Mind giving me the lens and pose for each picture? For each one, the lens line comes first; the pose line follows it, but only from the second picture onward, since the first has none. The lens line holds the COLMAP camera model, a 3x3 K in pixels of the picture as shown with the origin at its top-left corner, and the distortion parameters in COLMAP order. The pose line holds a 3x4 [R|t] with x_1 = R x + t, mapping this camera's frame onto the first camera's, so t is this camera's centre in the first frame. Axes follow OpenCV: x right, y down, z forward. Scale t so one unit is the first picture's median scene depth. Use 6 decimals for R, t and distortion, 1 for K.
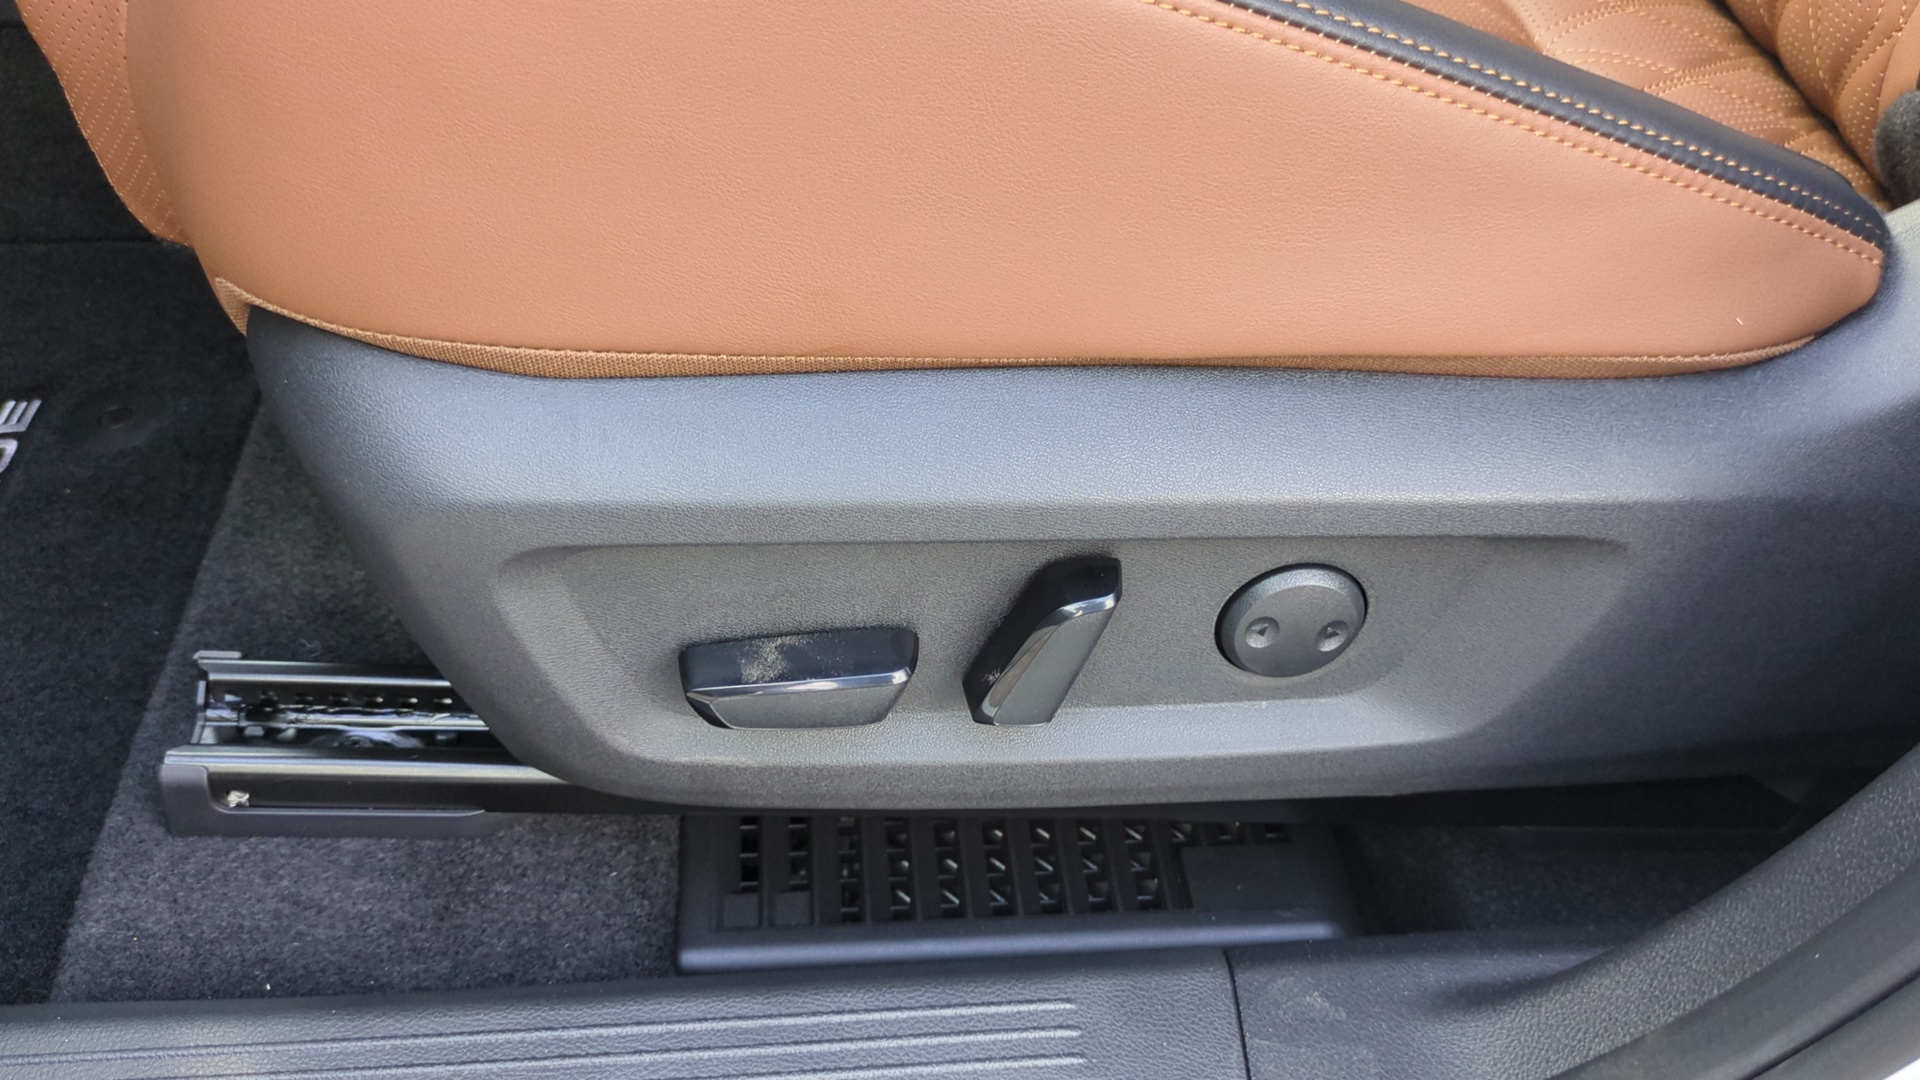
lens RADIAL K [[1512.0, 0, 960.0], [0, 1512.0, 540.0], [0, 0, 1]] dist [0.048522, -0.002117]
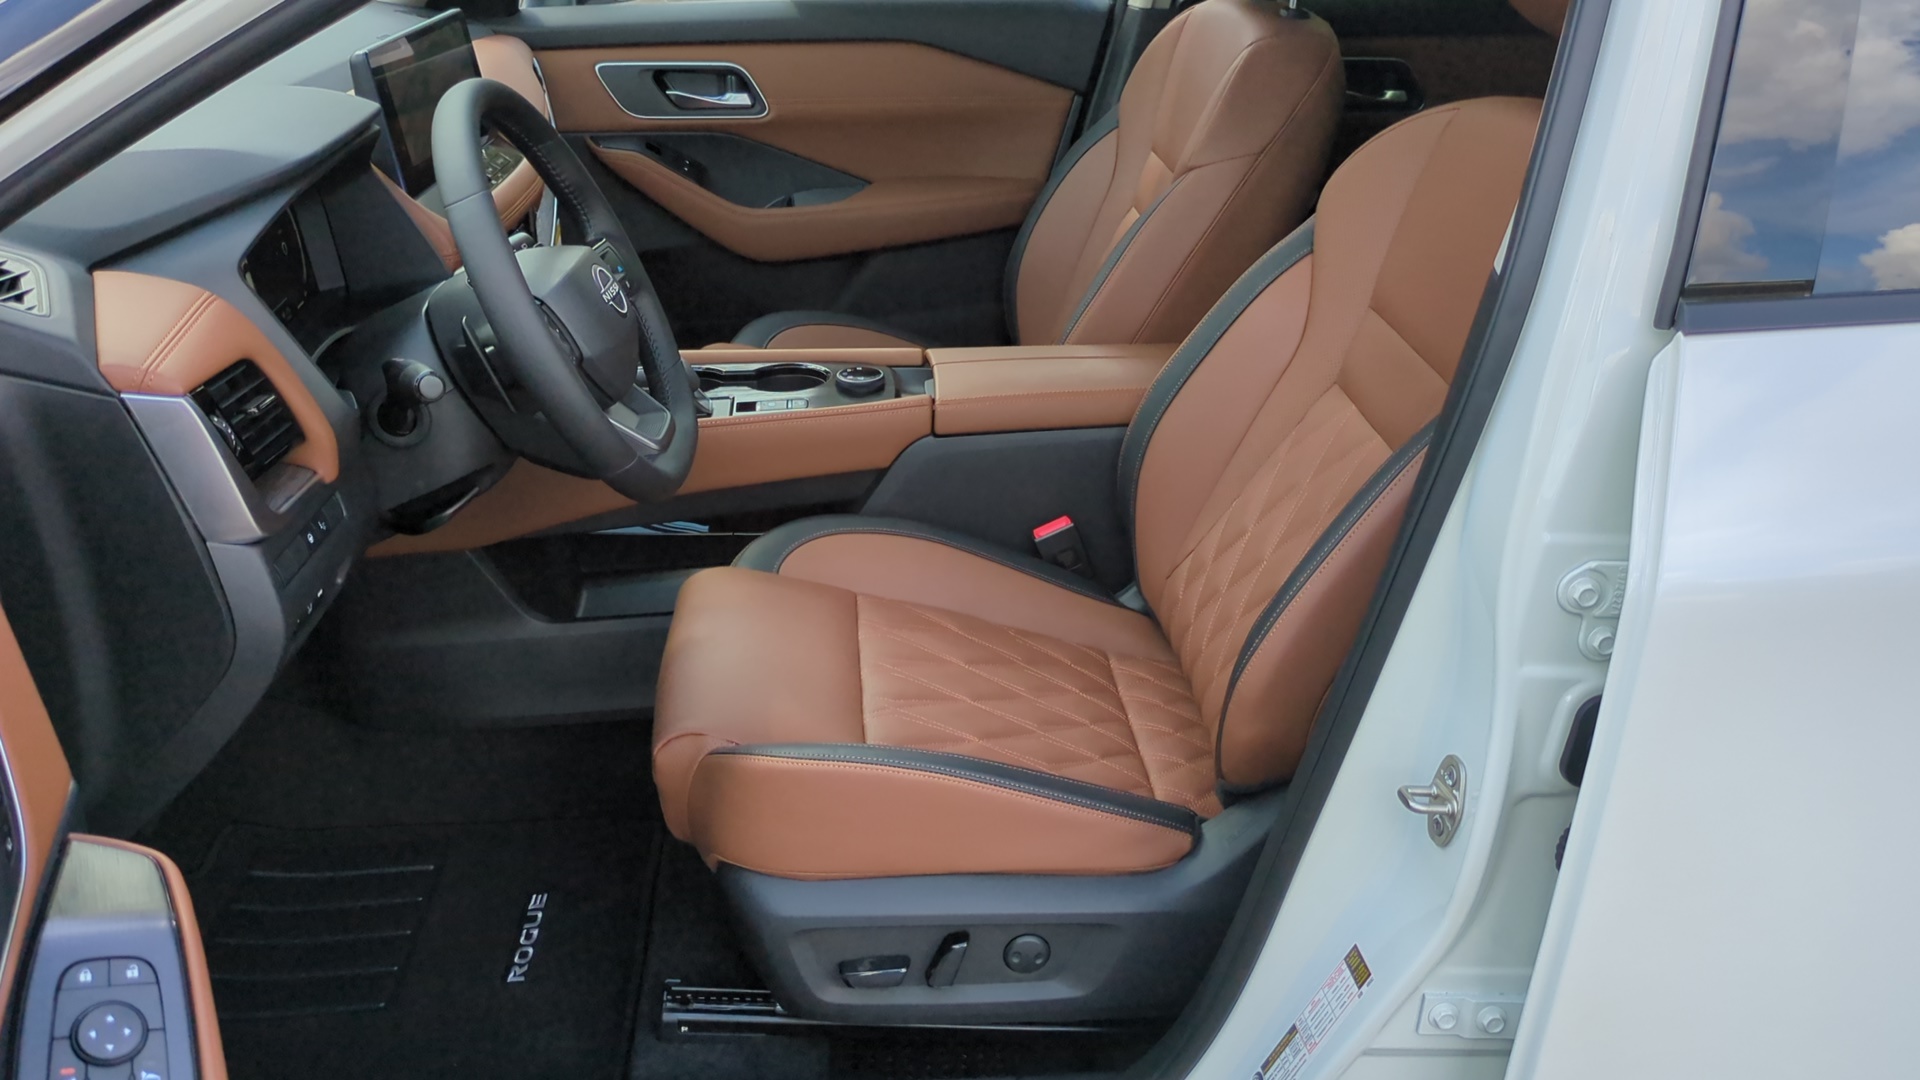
lens RADIAL K [[1512.0, 0, 960.0], [0, 1512.0, 540.0], [0, 0, 1]] dist [0.048522, -0.002117]
pose [[0.999373, -0.024343, -0.025711, 0.183947], [0.015193, 0.950734, -0.309635, 0.217588], [0.031982, 0.309050, 0.950508, -2.376134]]
